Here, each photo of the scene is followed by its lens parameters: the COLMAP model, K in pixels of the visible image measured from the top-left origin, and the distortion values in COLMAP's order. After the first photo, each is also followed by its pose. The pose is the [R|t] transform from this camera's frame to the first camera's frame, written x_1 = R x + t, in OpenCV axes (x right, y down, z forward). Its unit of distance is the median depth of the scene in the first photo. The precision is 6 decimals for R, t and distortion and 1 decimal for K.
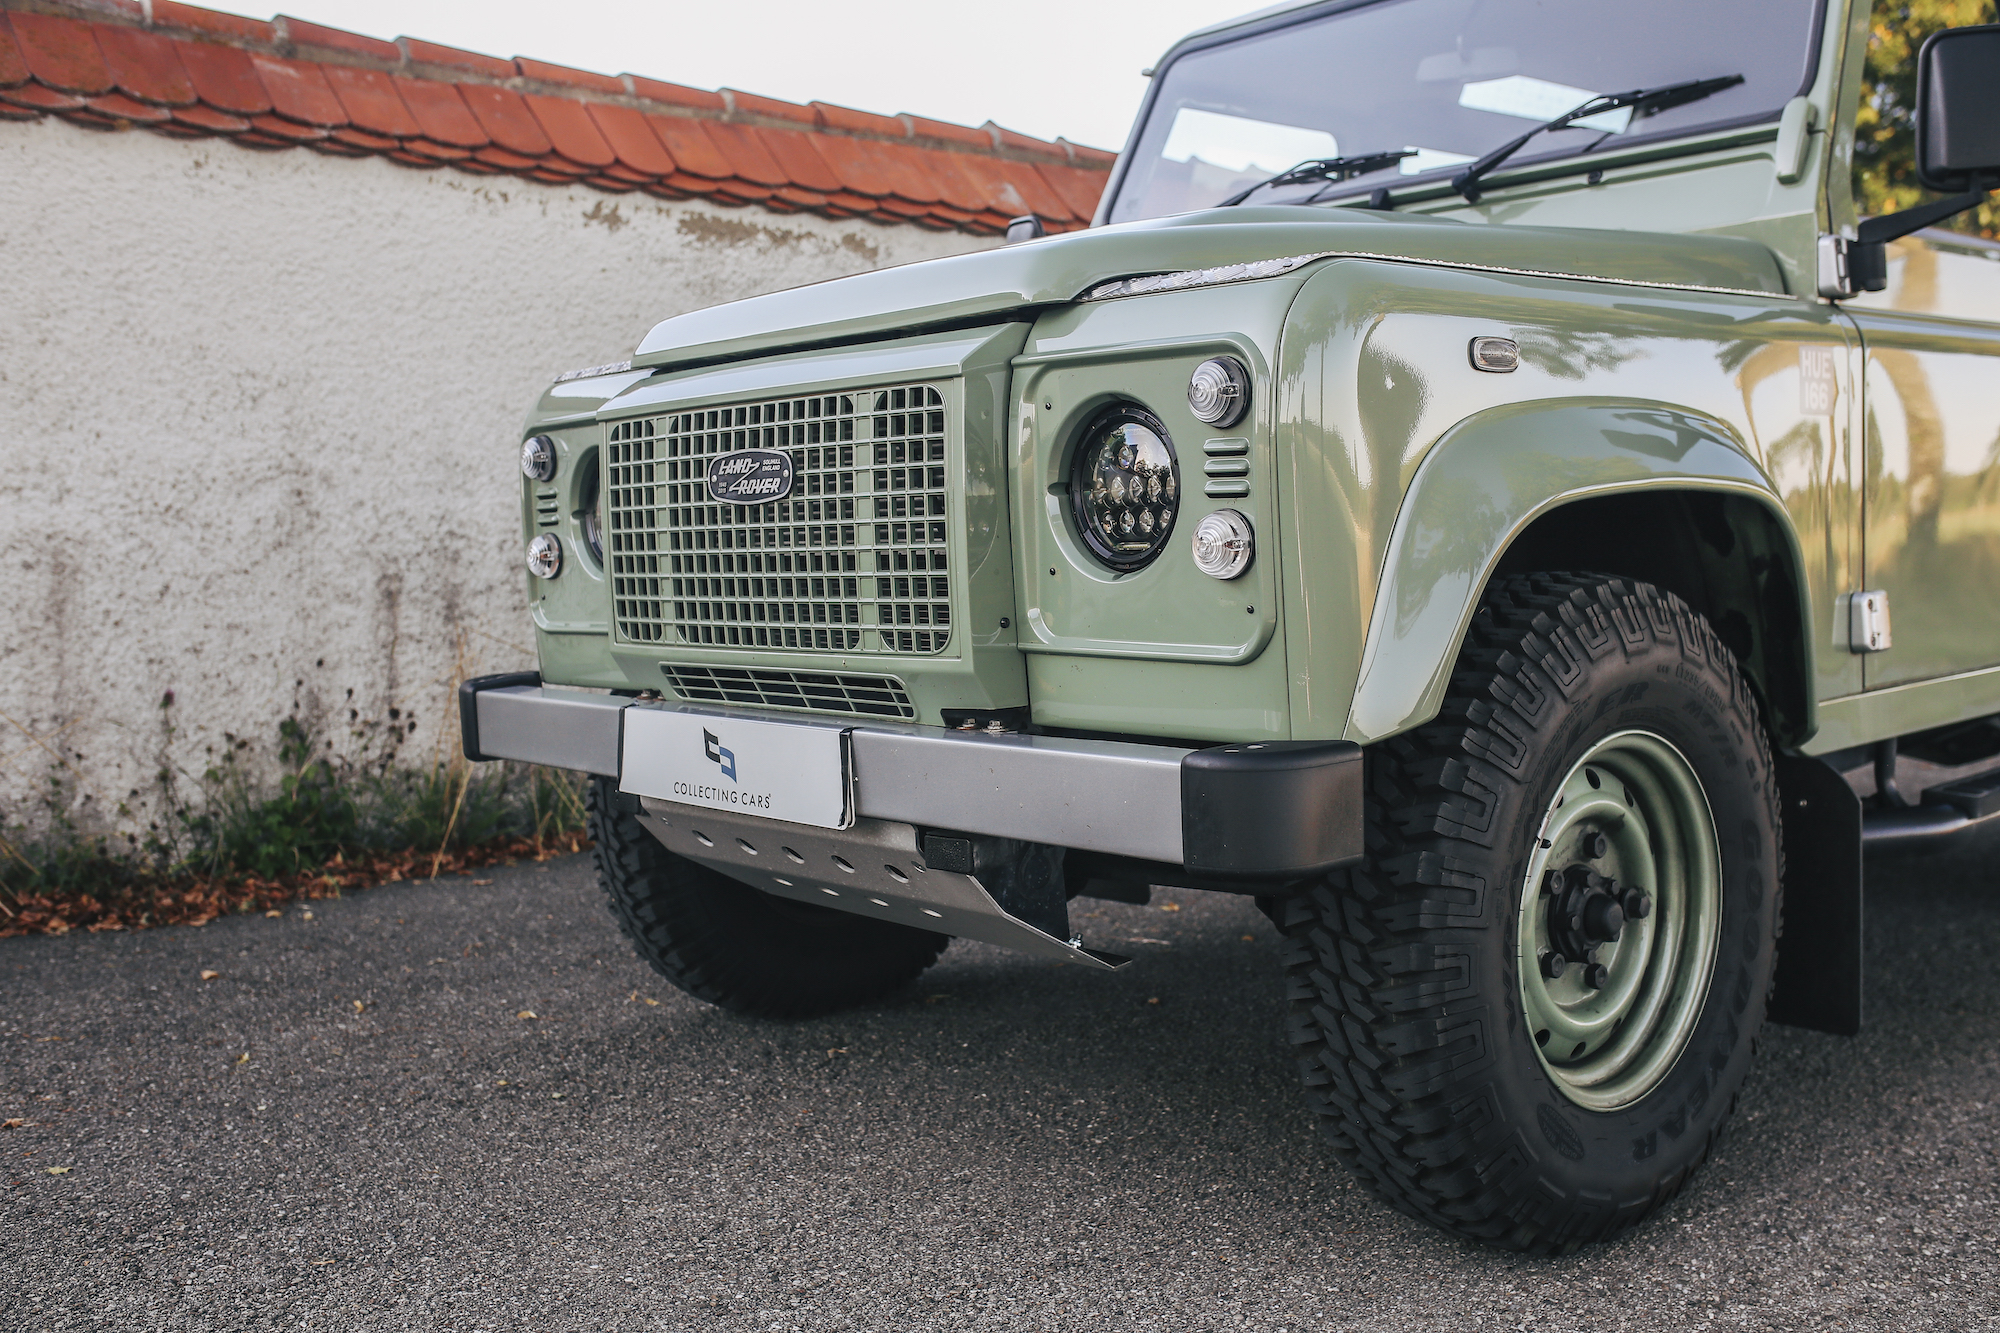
lens RADIAL K [[1910.4, 0, 993.7], [0, 1910.4, 673.6], [0, 0, 1]] dist [-0.070301, 0.116851]
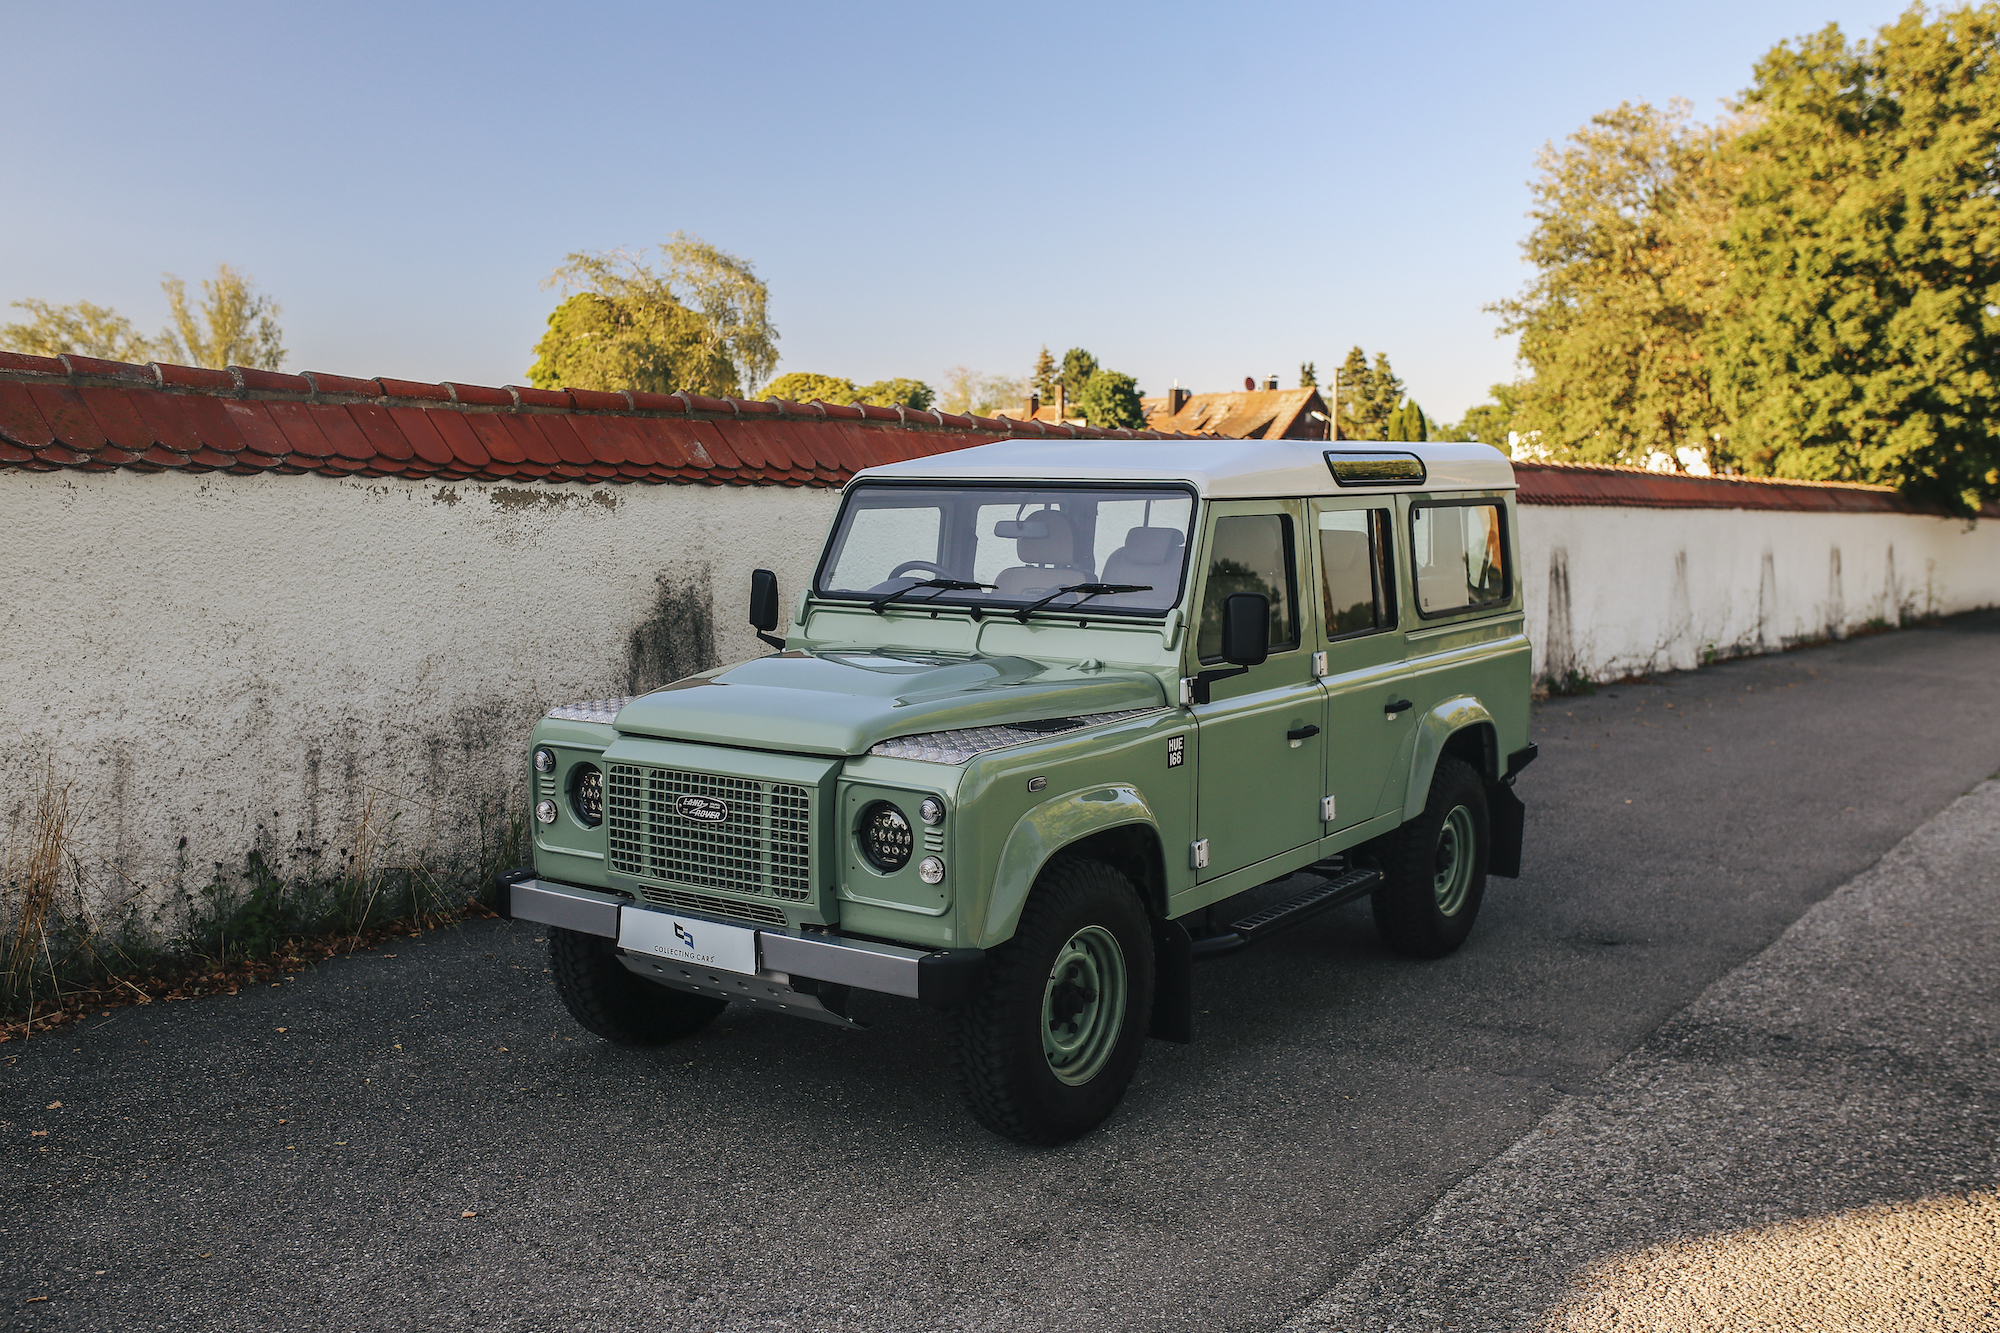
lens RADIAL K [[1948.9, 0, 991.0], [0, 1948.9, 671.6], [0, 0, 1]] dist [-0.058589, 0.086036]
pose [[0.968720, 0.011151, 0.247907, -0.194308], [-0.017265, 0.999598, 0.022500, -0.169969], [-0.247556, -0.026076, 0.968523, -0.658374]]
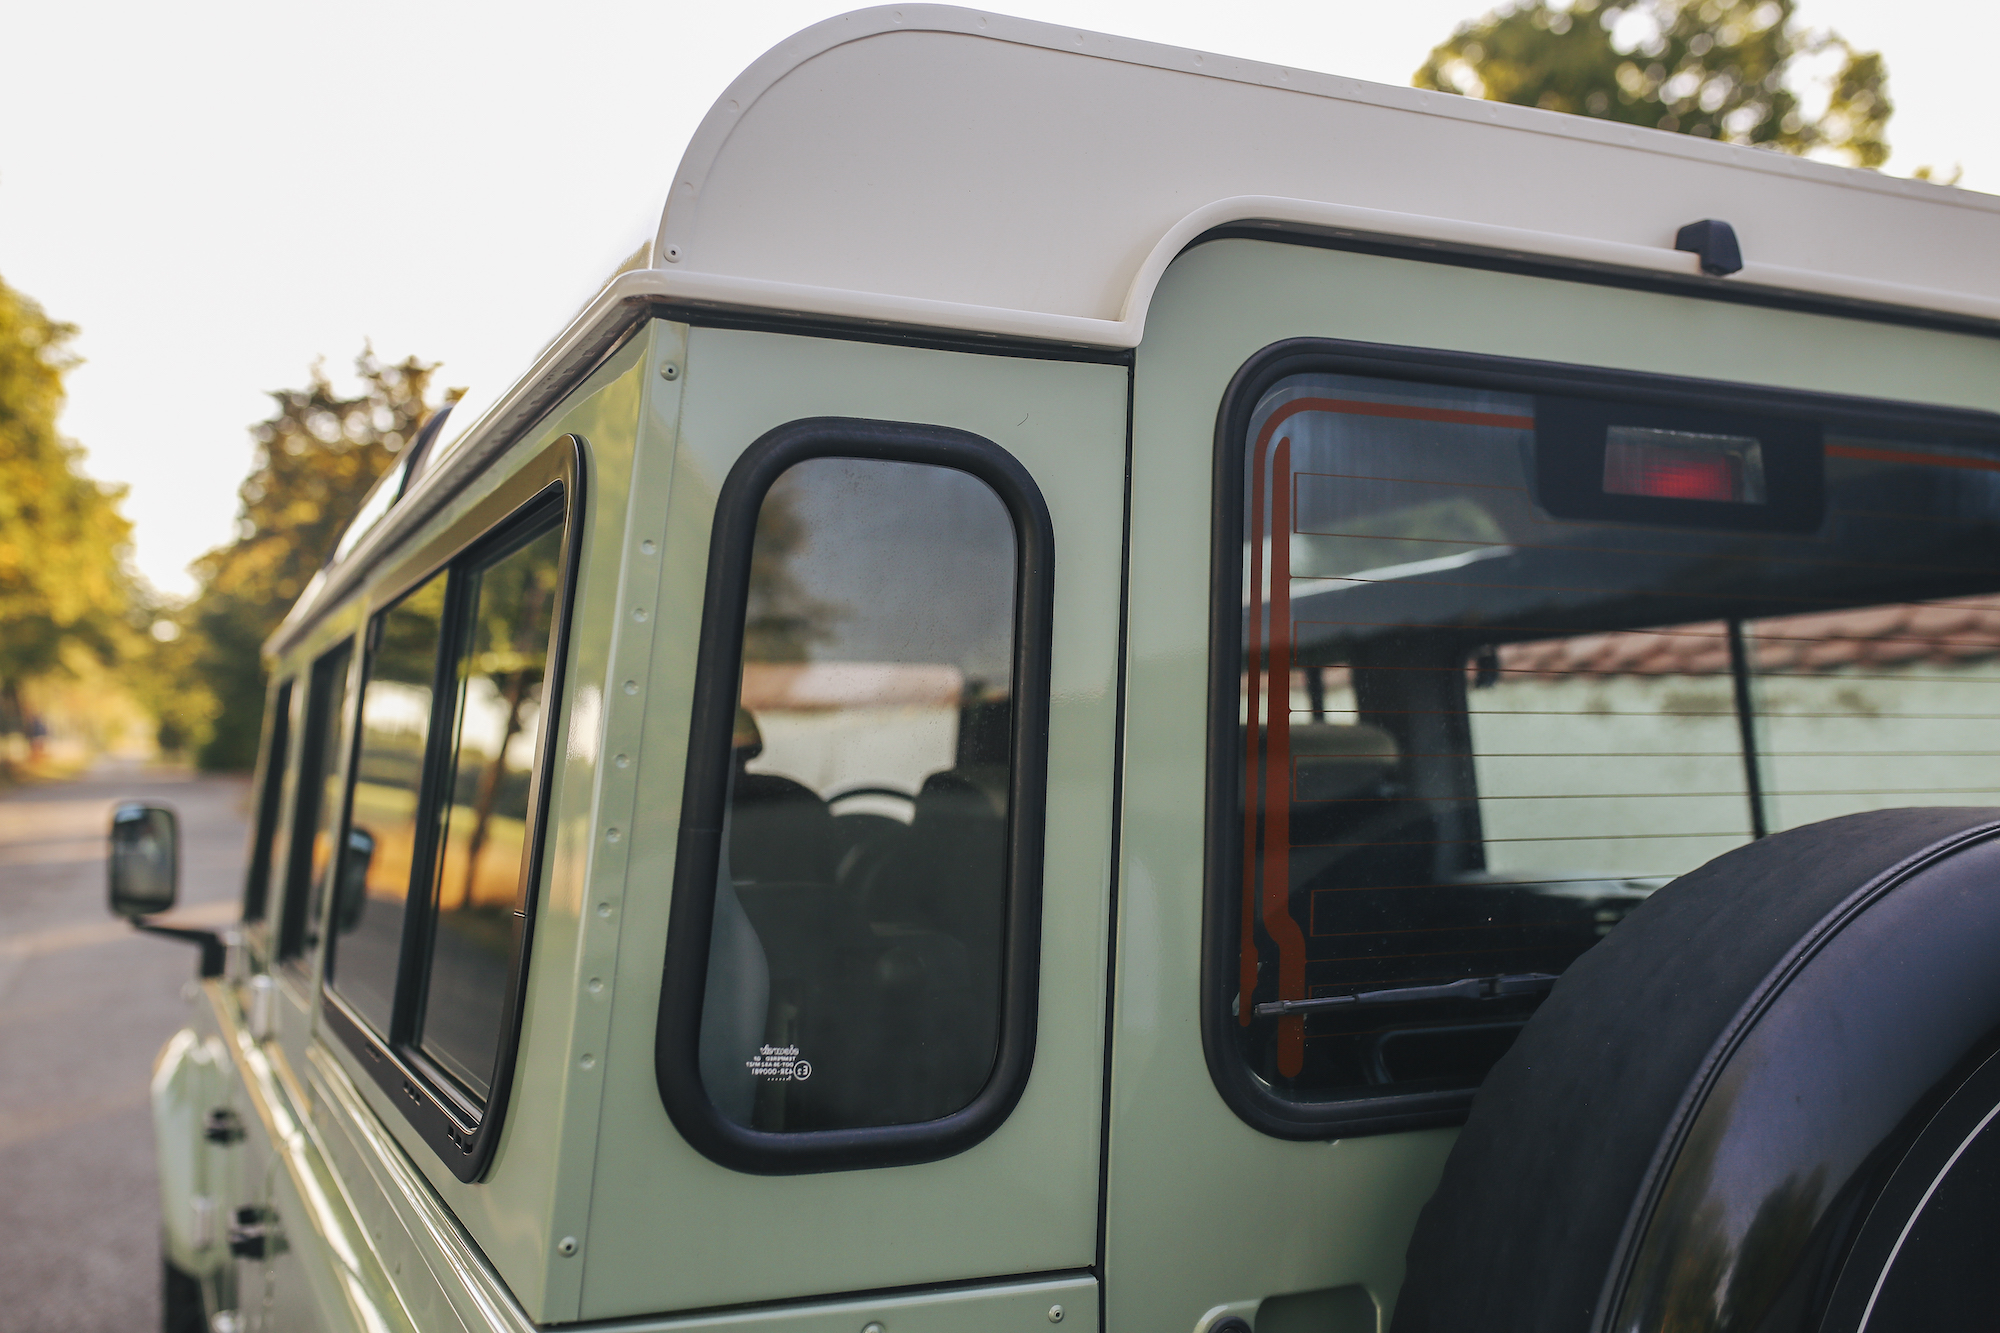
lens RADIAL K [[1929.4, 0, 992.9], [0, 1929.4, 670.5], [0, 0, 1]] dist [-0.061392, 0.097130]
pose [[-0.294394, -0.024977, -0.955358, 0.973289], [-0.063714, 0.997947, -0.006457, -0.272408], [0.953558, 0.058968, -0.295382, 1.155229]]
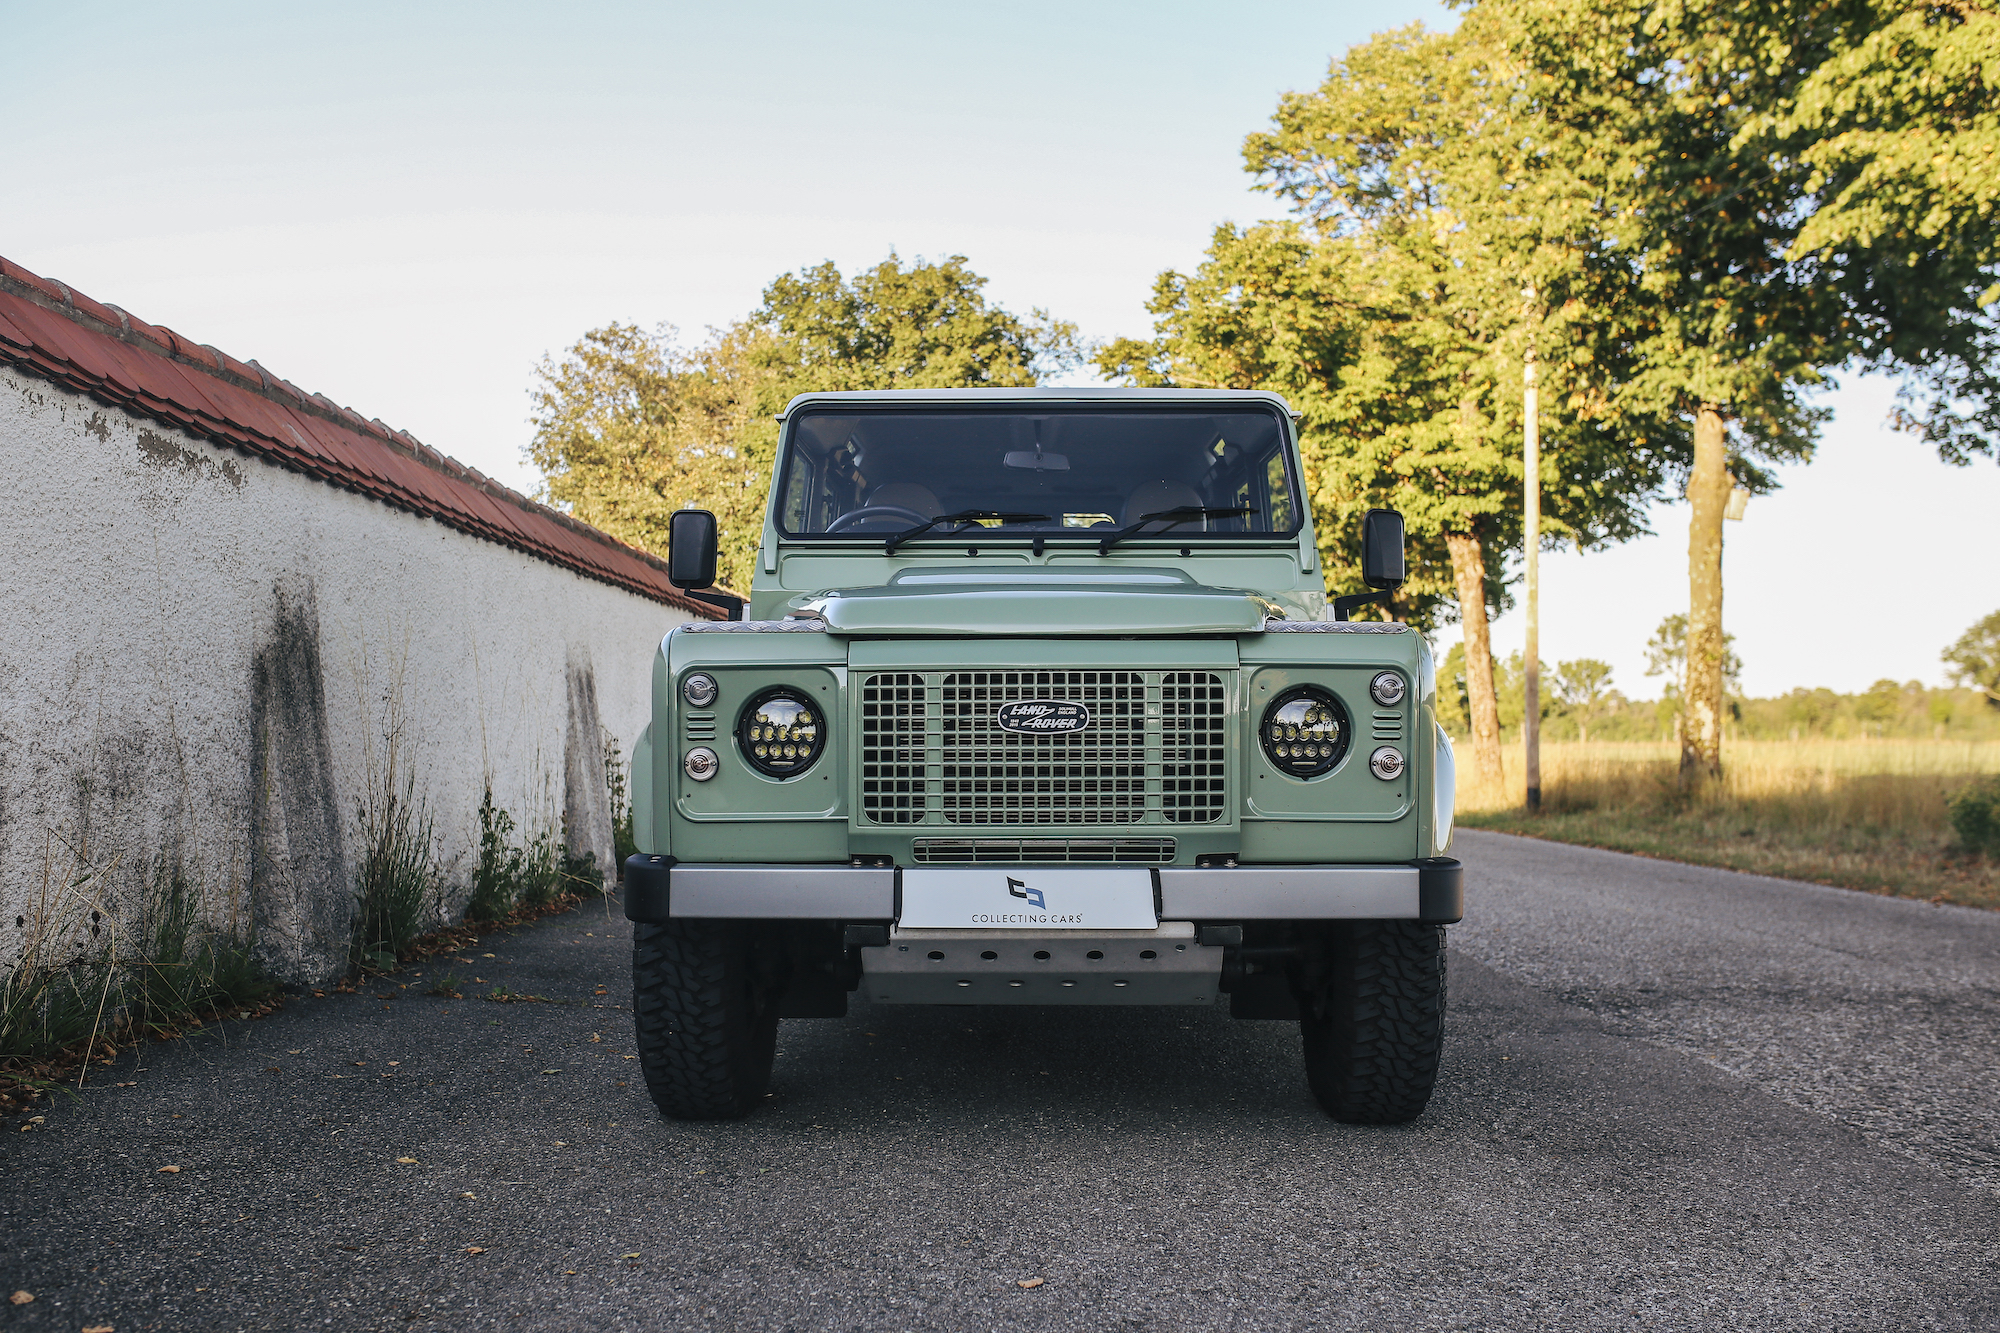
lens RADIAL K [[1905.9, 0, 992.3], [0, 1905.9, 673.8], [0, 0, 1]] dist [-0.064231, 0.103824]
pose [[0.673844, 0.042897, 0.737627, -0.724195], [0.038323, 0.994941, -0.092869, 0.004079], [-0.737879, 0.090847, 0.668791, -0.022740]]
